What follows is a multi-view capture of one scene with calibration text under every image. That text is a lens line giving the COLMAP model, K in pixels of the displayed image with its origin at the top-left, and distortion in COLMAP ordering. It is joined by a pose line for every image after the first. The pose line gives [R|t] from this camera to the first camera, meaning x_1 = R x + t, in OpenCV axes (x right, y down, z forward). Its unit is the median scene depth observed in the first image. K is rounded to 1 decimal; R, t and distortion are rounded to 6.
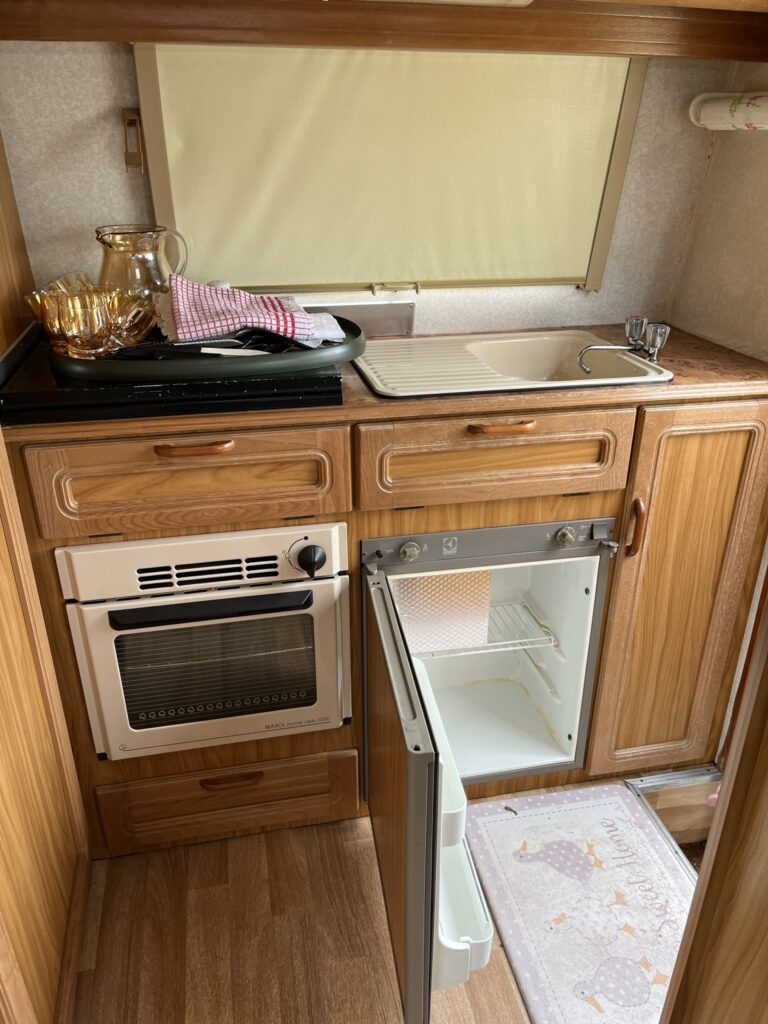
lens RADIAL K [[780.5, 0, 384.9], [0, 780.5, 512.6], [0, 0, 1]] dist [0.033975, -0.020544]
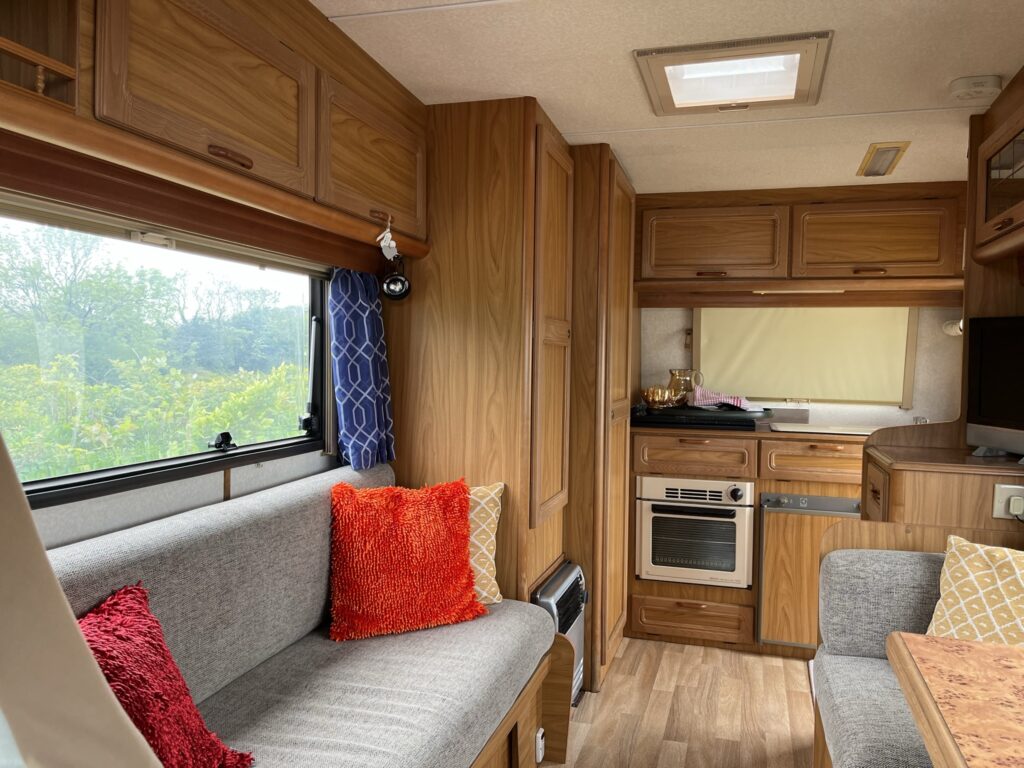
lens RADIAL K [[780.5, 0, 514.3], [0, 780.5, 381.1], [0, 0, 1]] dist [0.033975, -0.020544]
pose [[0.874950, 0.024481, -0.483593, 0.446832], [-0.220772, 0.909041, -0.353418, 0.720117], [0.430954, 0.415987, 0.800770, -1.312419]]
